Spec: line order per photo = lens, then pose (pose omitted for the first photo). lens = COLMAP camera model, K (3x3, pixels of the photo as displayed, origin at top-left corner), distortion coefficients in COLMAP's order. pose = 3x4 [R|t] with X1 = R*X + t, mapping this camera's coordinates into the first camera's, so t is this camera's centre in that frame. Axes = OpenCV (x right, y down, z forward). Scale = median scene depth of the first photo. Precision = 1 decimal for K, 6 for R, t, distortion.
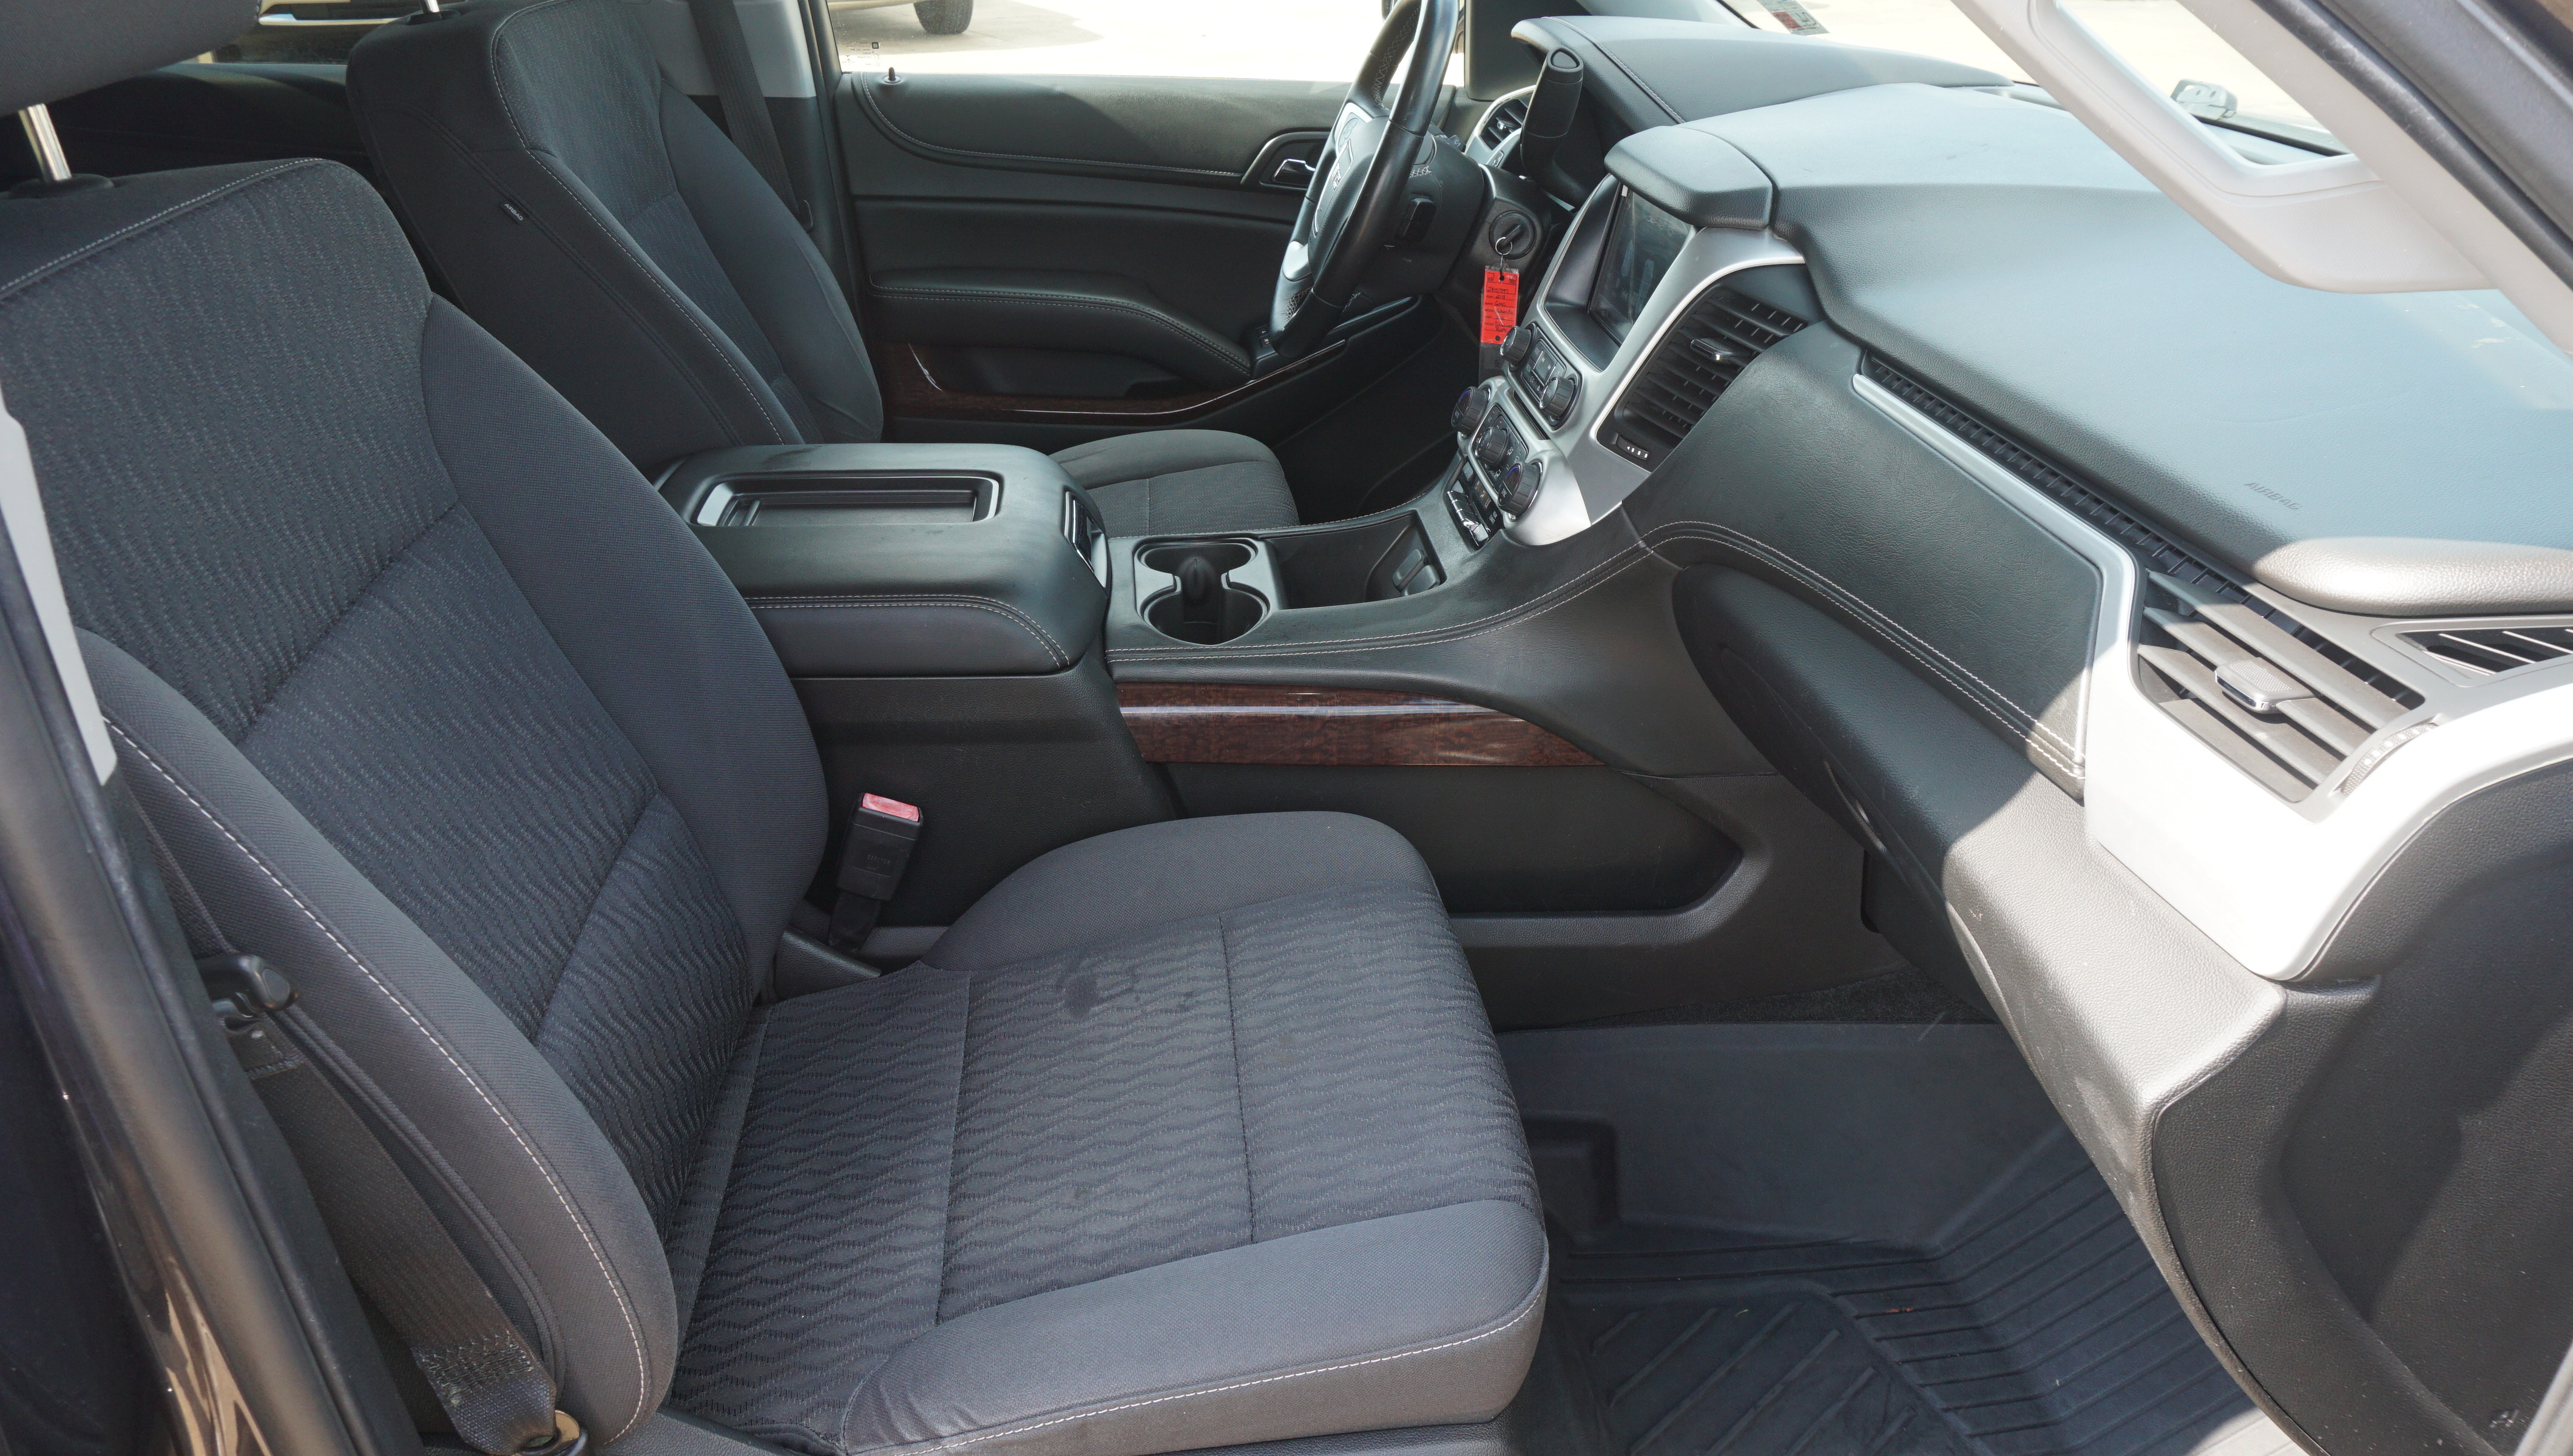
lens RADIAL K [[1716.0, 0, 1281.7], [0, 1716.0, 727.3], [0, 0, 1]] dist [-0.050971, 0.035077]
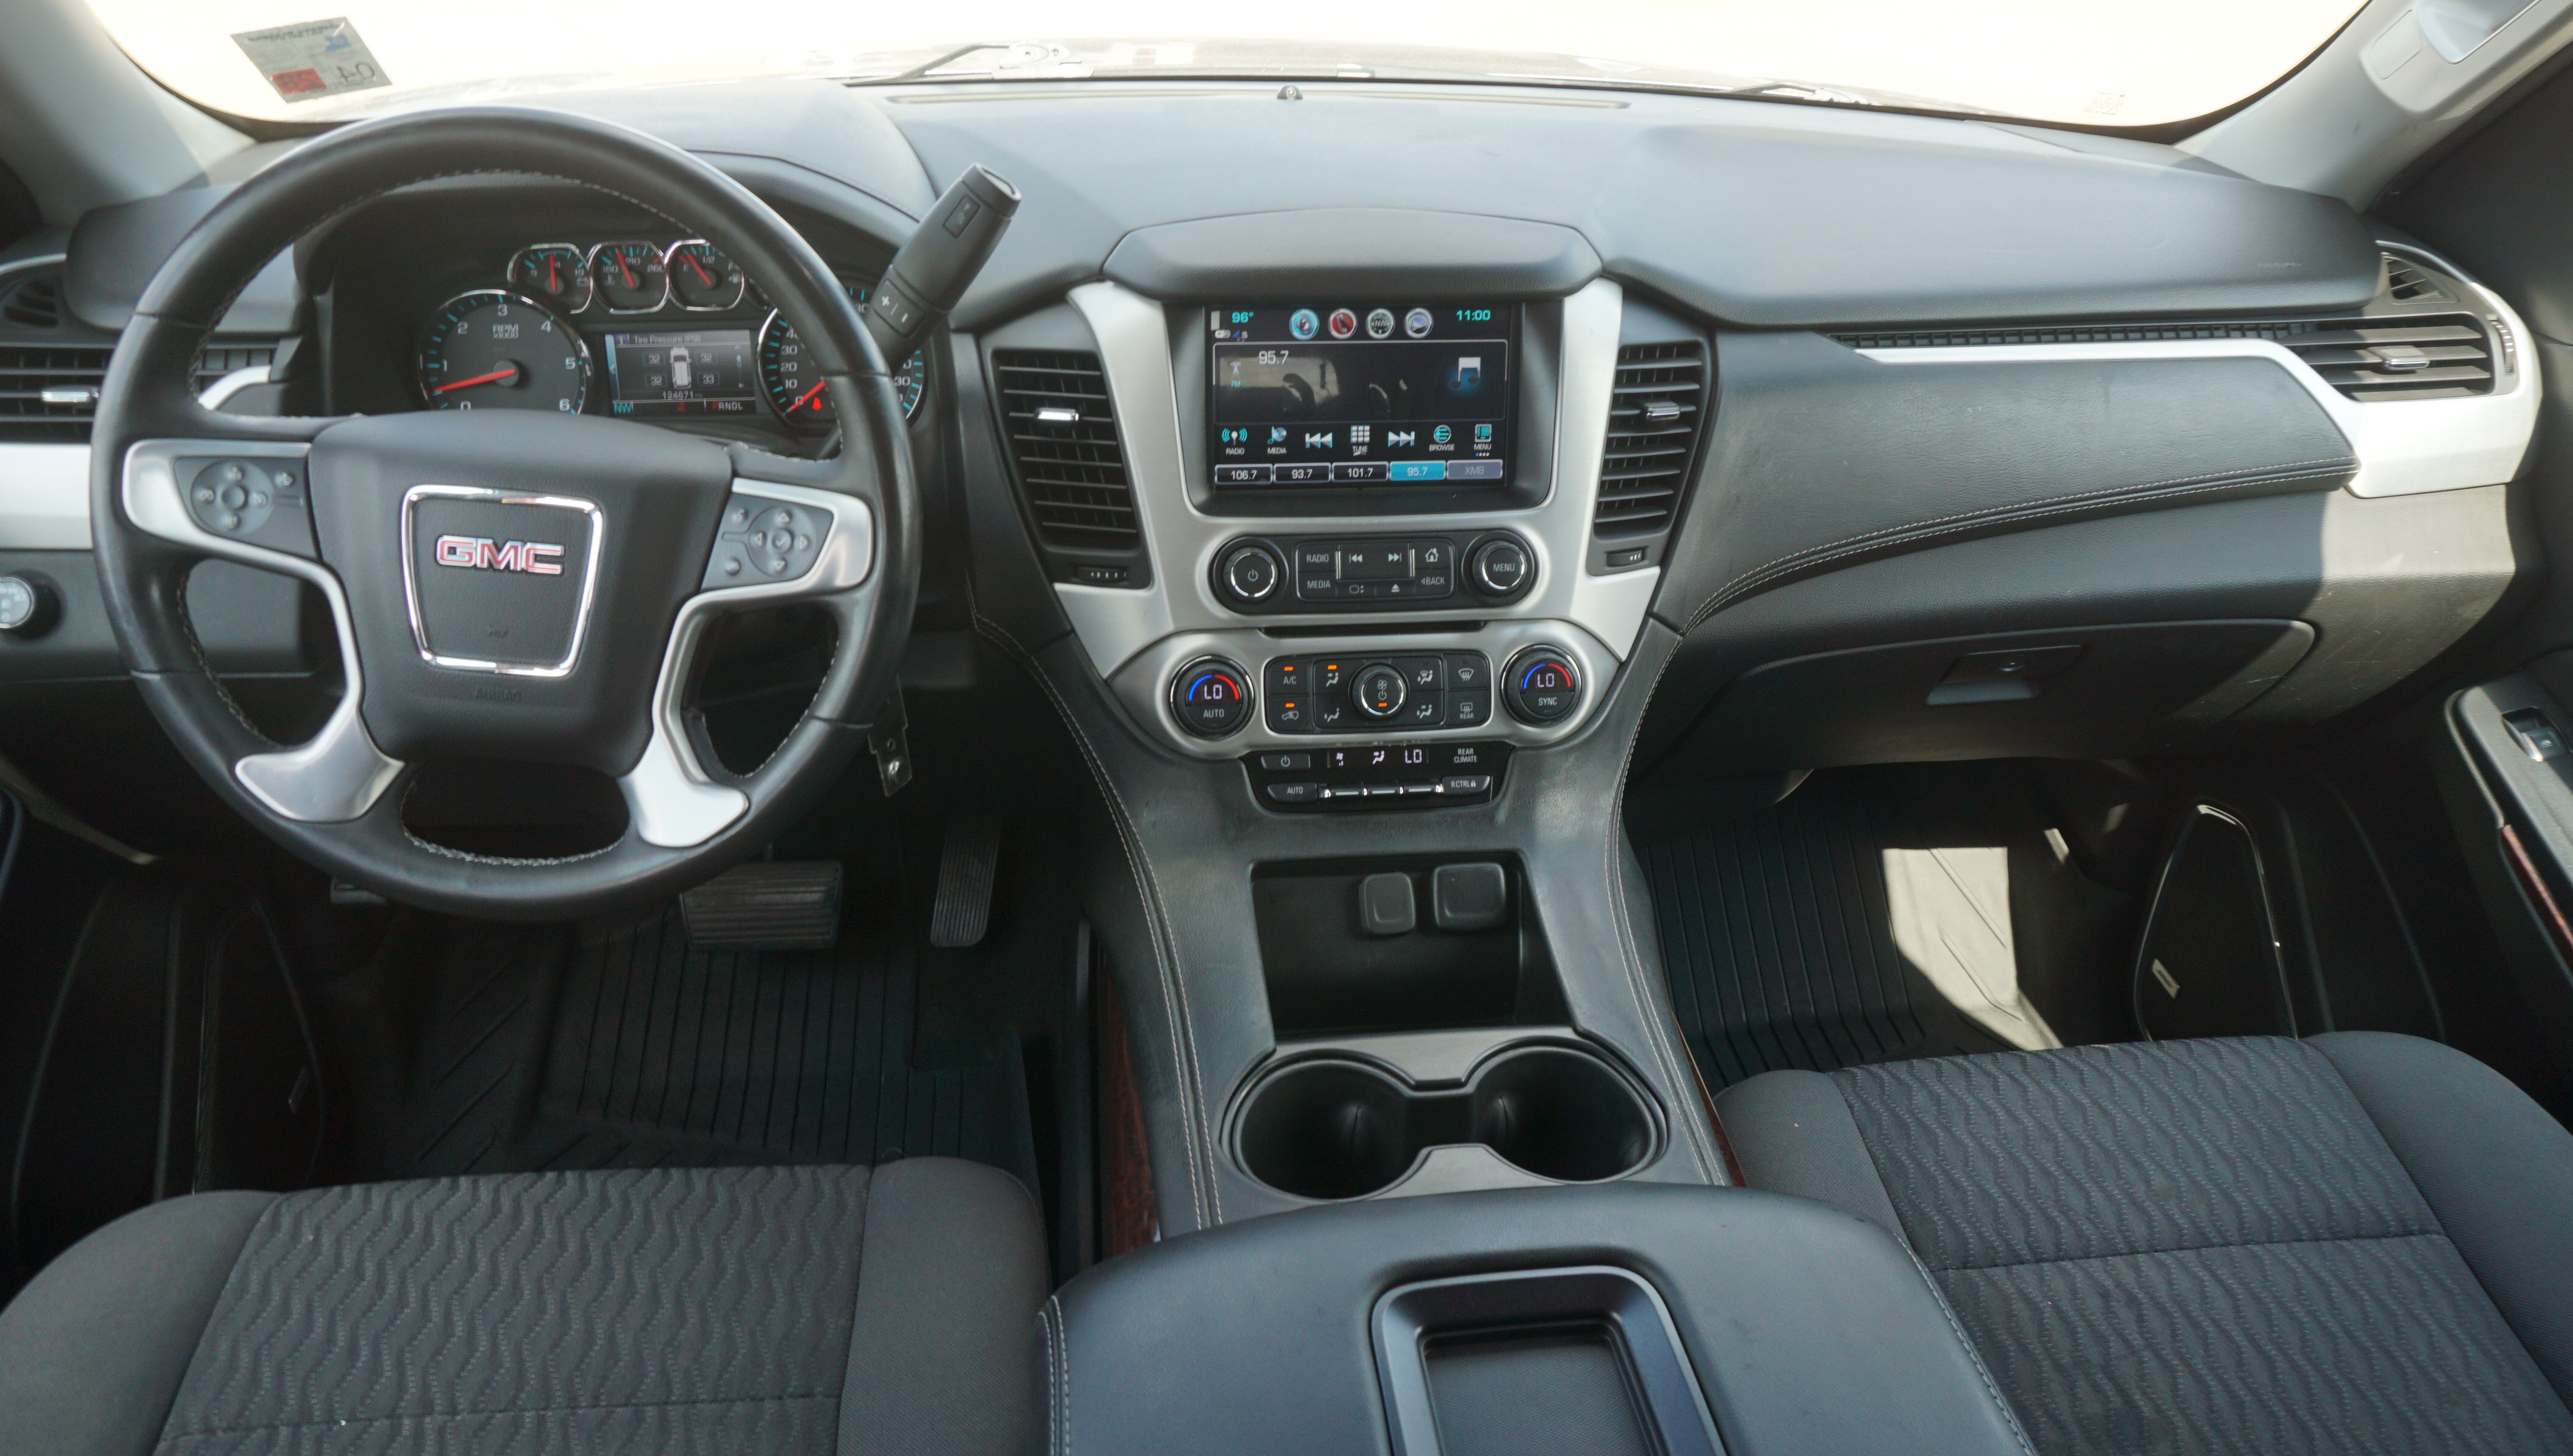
lens RADIAL K [[1716.0, 0, 1290.4], [0, 1716.0, 719.5], [0, 0, 1]] dist [-0.050971, 0.035077]
pose [[-0.025611, -0.503237, 0.863769, -0.583174], [0.440269, 0.770064, 0.461698, -0.582417], [-0.897501, 0.392115, 0.201837, 1.032595]]
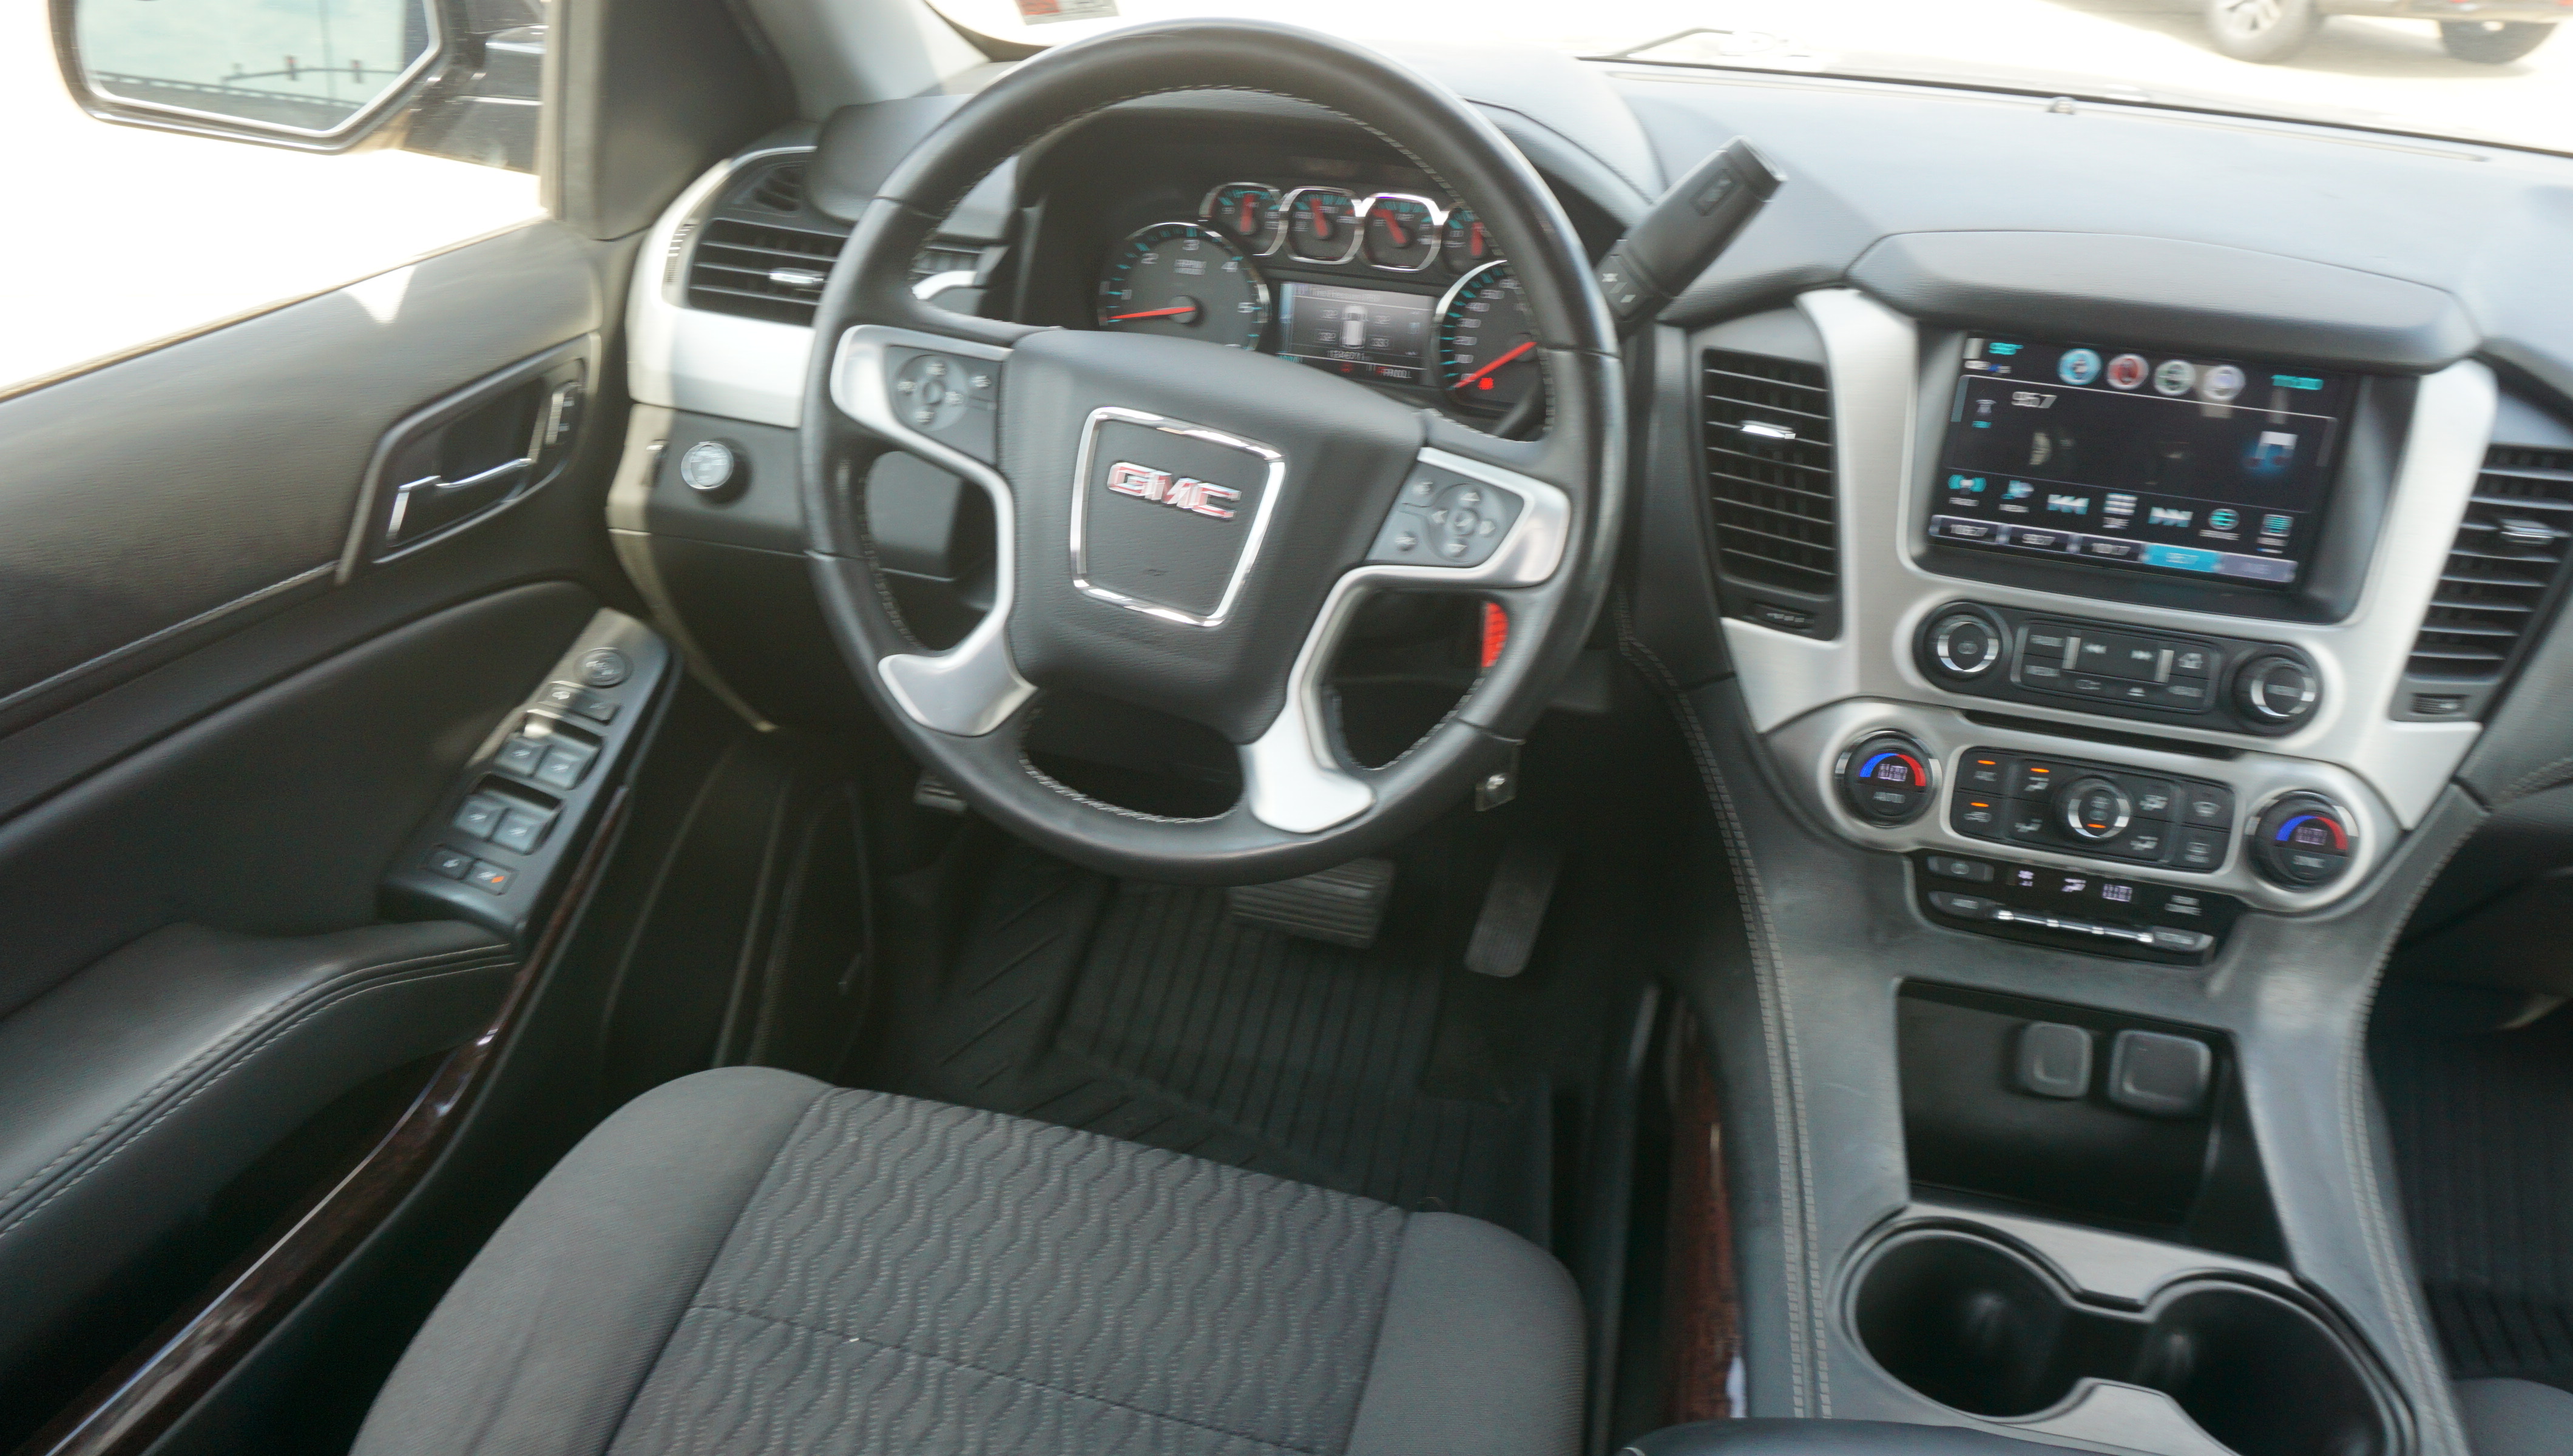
lens RADIAL K [[1716.0, 0, 1294.9], [0, 1716.0, 719.3], [0, 0, 1]] dist [-0.050971, 0.035077]
pose [[0.309970, -0.466315, 0.828534, -0.515214], [0.399485, 0.854676, 0.331574, -0.580210], [-0.862746, 0.228209, 0.451210, 1.116405]]
